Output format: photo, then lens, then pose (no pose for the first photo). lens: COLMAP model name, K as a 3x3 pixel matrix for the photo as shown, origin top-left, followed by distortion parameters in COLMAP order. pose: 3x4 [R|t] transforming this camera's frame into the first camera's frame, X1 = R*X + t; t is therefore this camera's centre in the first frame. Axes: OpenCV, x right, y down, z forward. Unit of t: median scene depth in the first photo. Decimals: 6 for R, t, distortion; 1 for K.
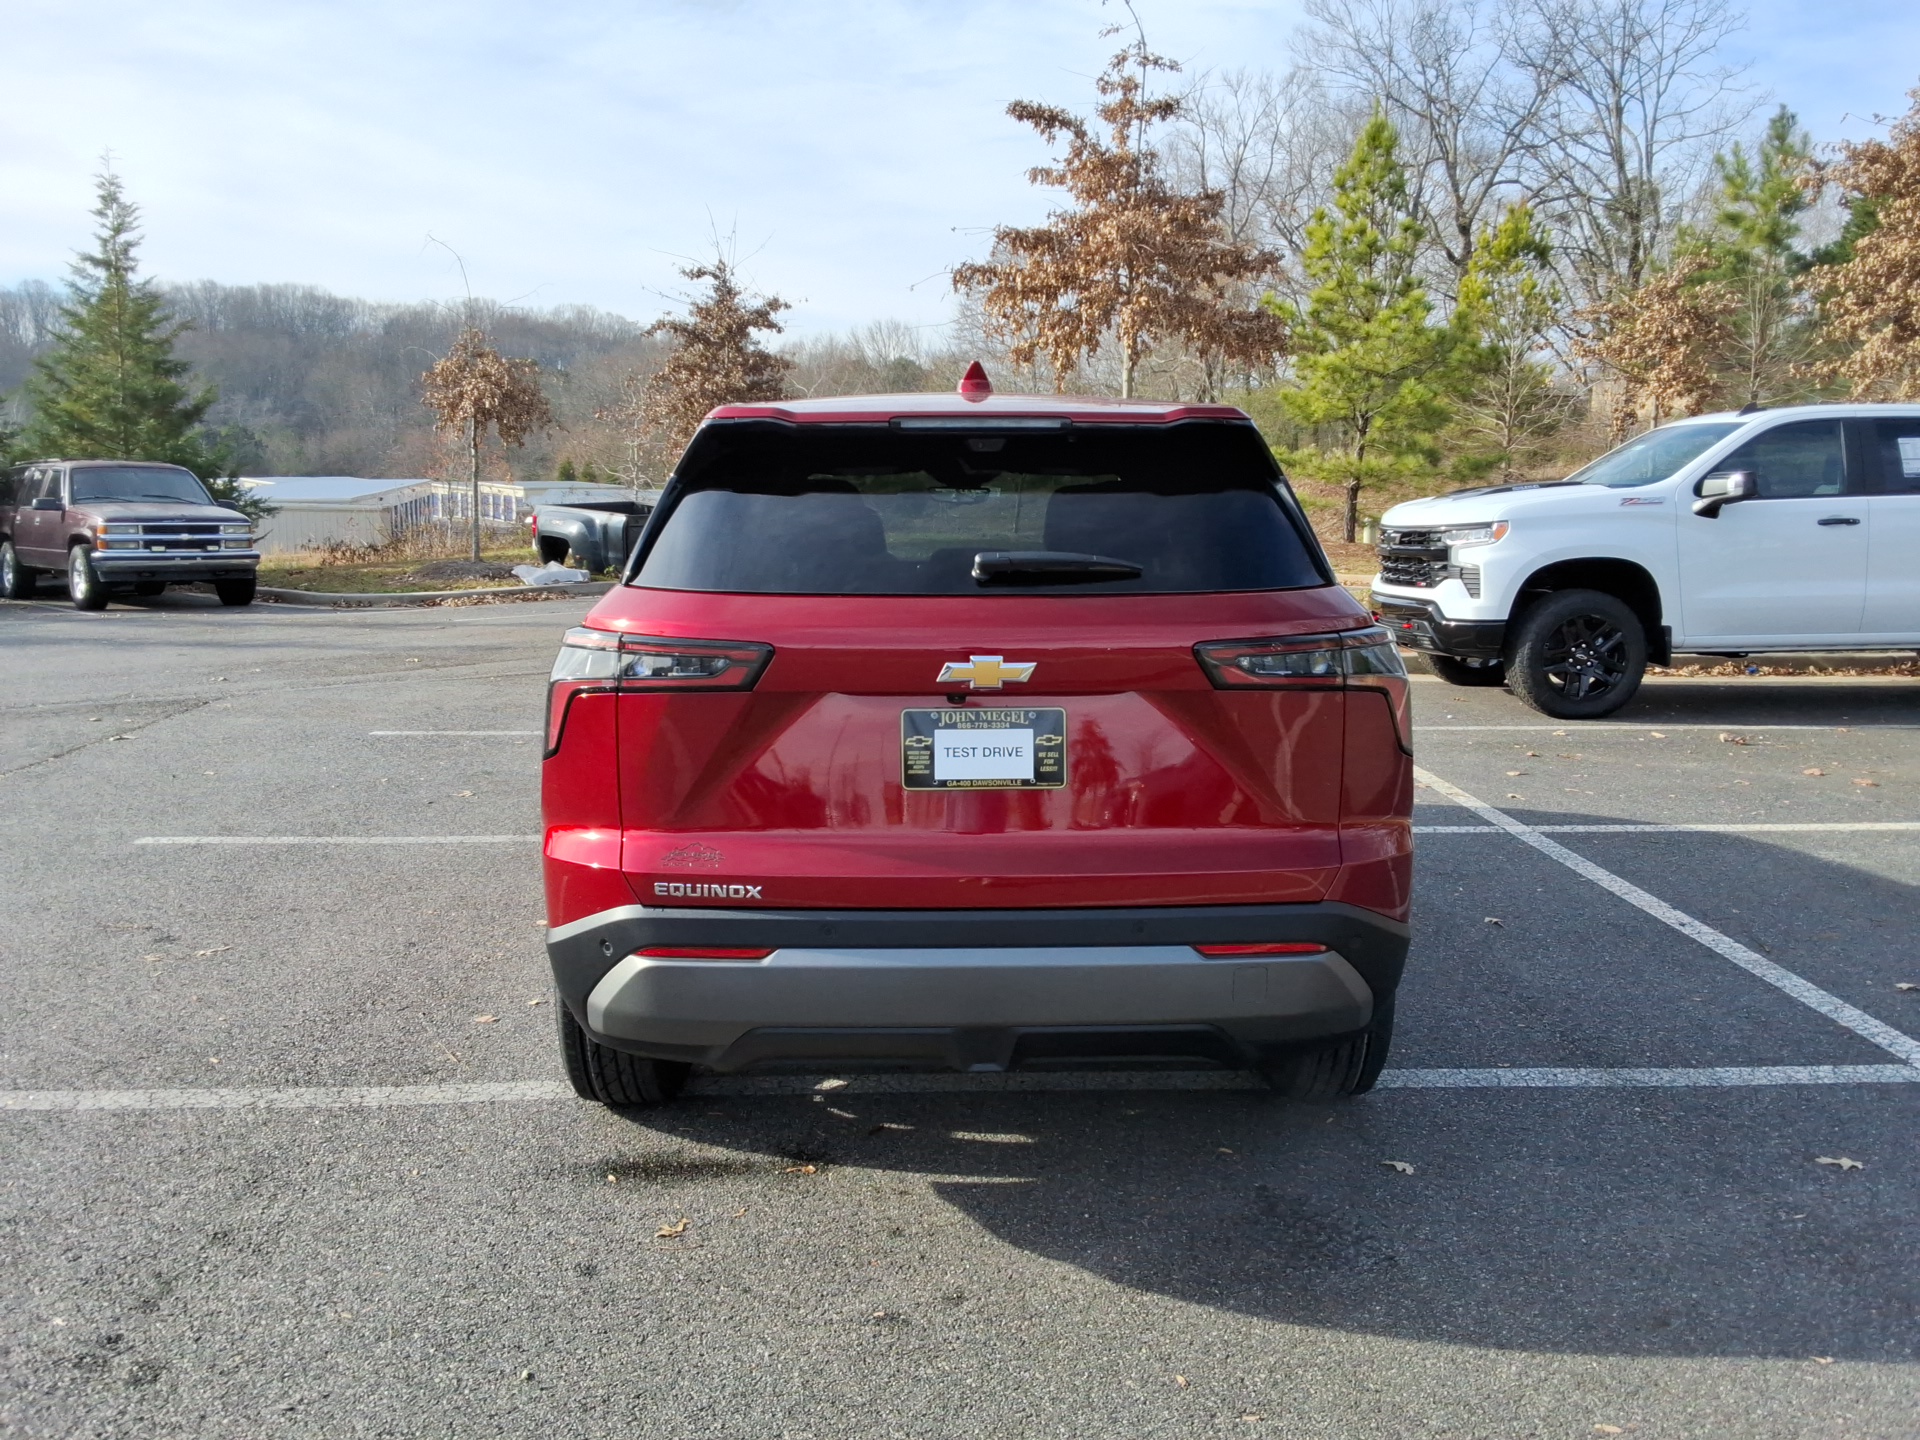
lens RADIAL K [[1538.0, 0, 981.3], [0, 1538.0, 698.3], [0, 0, 1]] dist [0.088819, -0.126256]
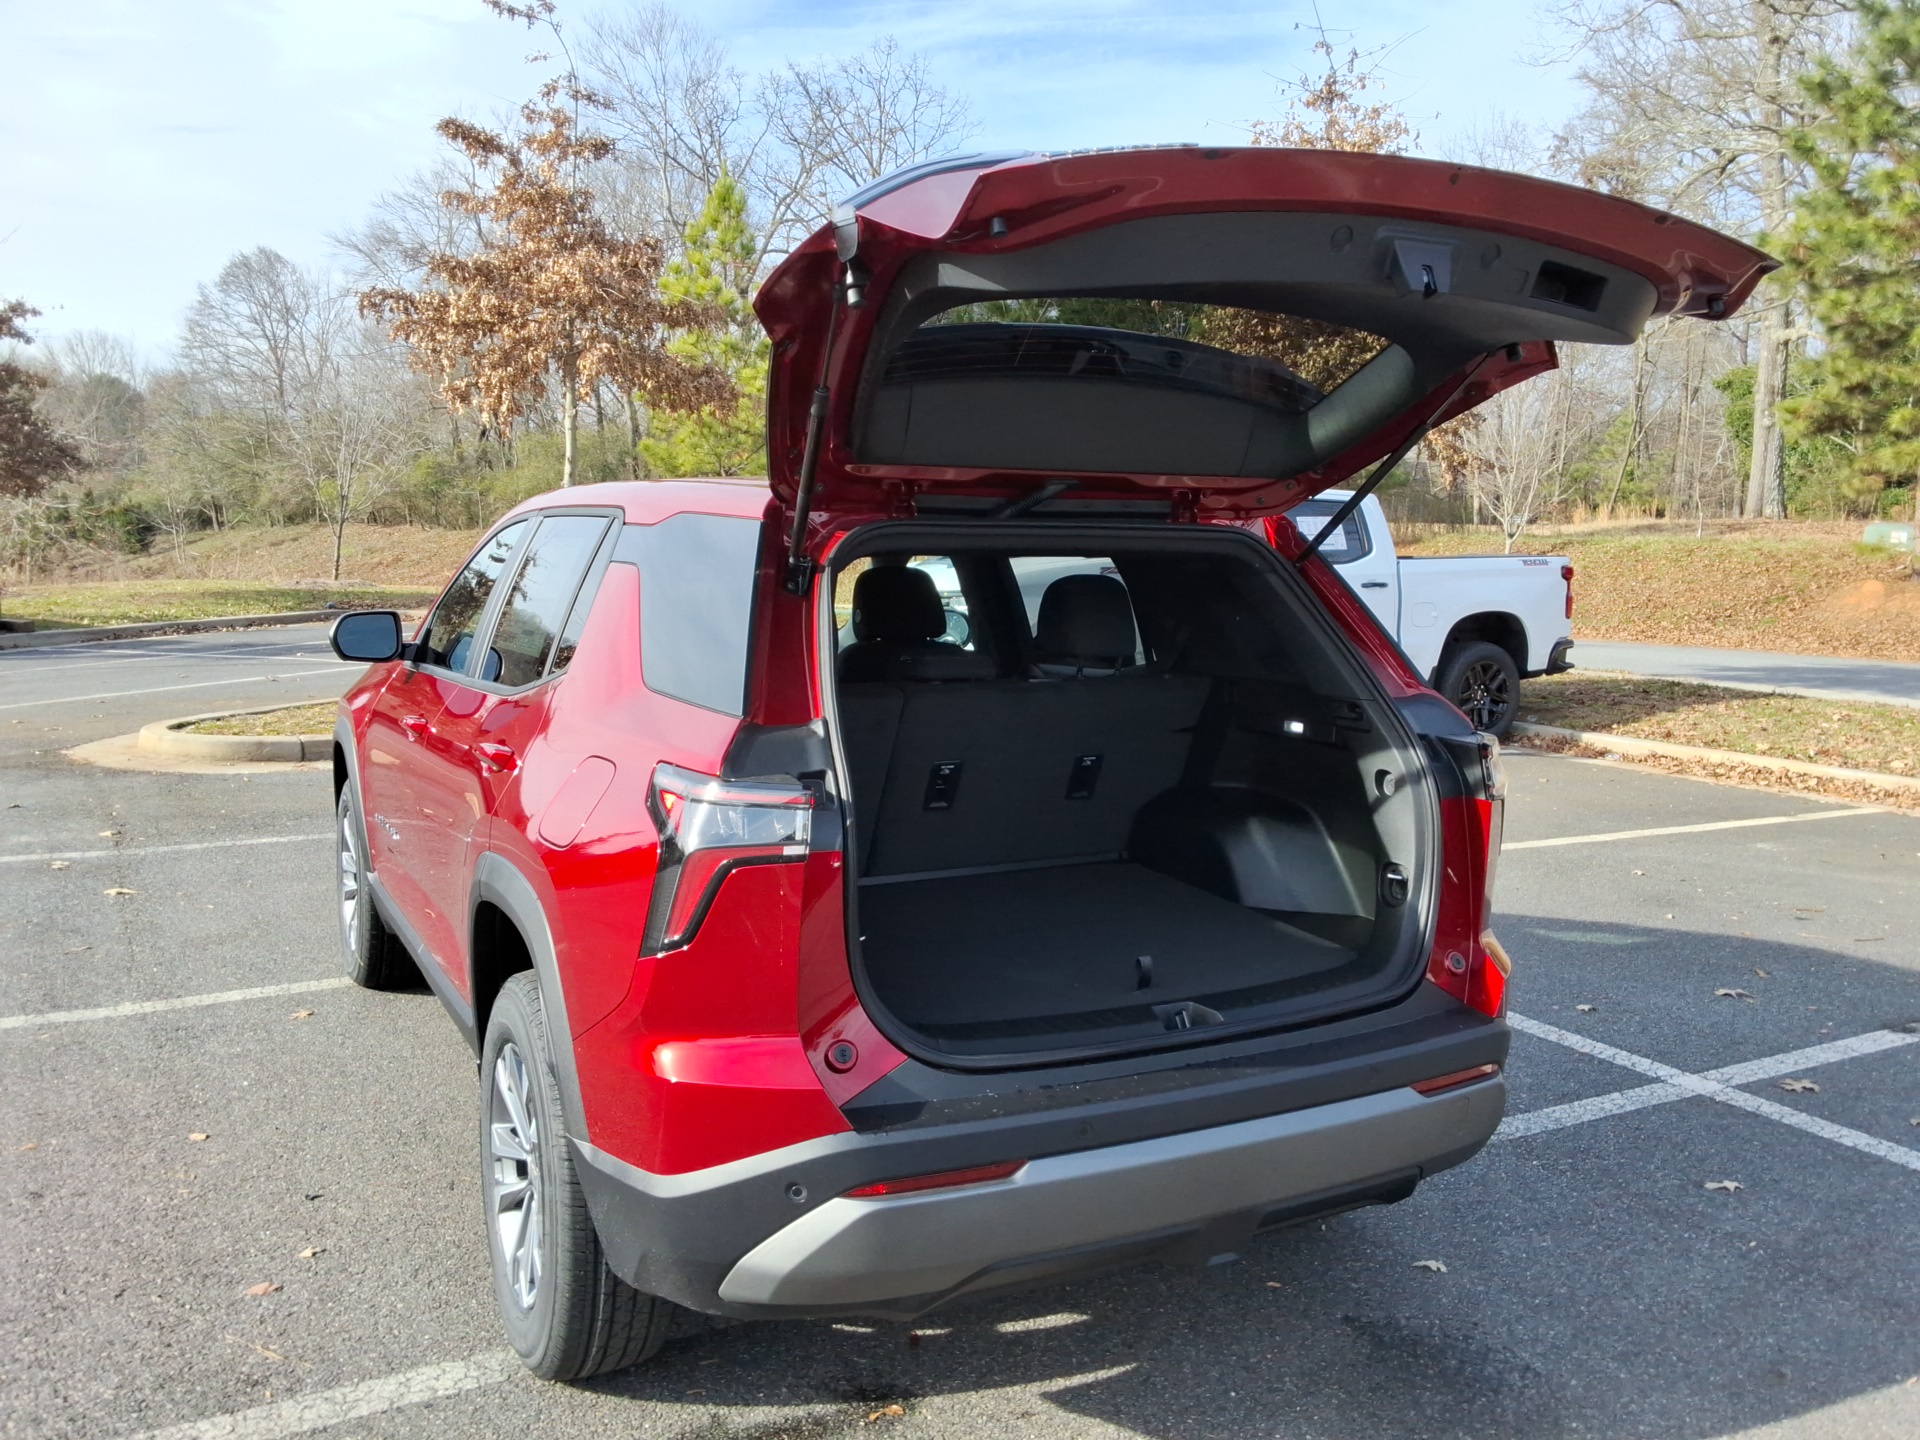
lens RADIAL K [[1538.0, 0, 970.0], [0, 1538.0, 702.7], [0, 0, 1]] dist [0.088819, -0.126256]
pose [[0.897134, -0.033913, 0.440454, -0.109385], [0.045475, 0.998842, -0.015720, -0.014764], [-0.439411, 0.034132, 0.897637, 0.057425]]
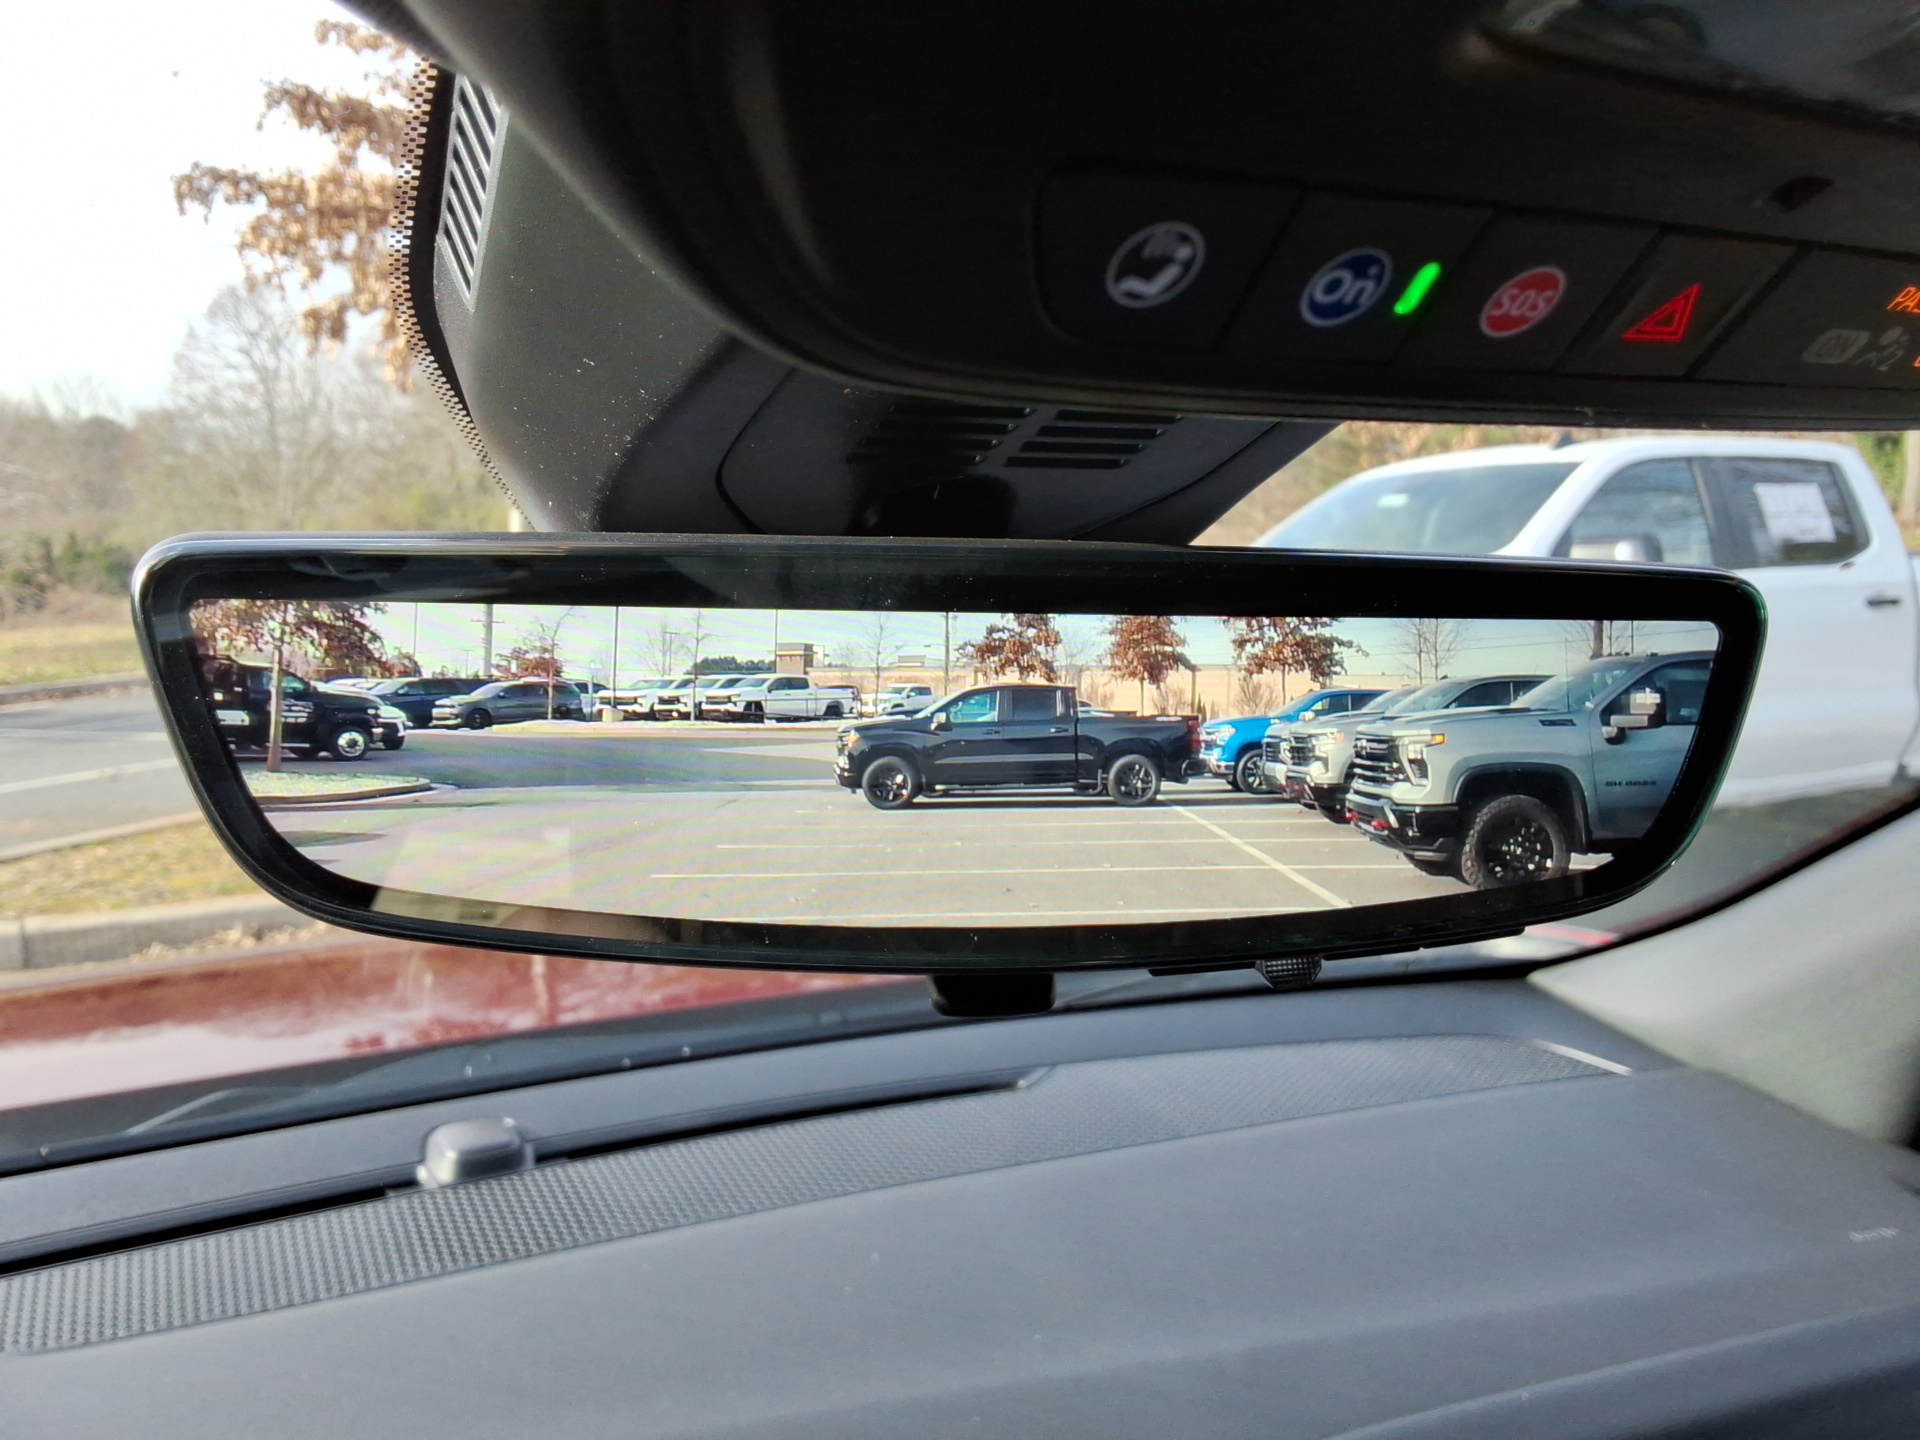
lens RADIAL K [[1538.0, 0, 968.5], [0, 1538.0, 710.9], [0, 0, 1]] dist [0.088819, -0.126256]
pose [[0.900090, -0.050019, 0.432823, -0.014366], [0.068066, 0.997334, -0.026293, -0.055172], [-0.430354, 0.053126, 0.901095, 0.404908]]
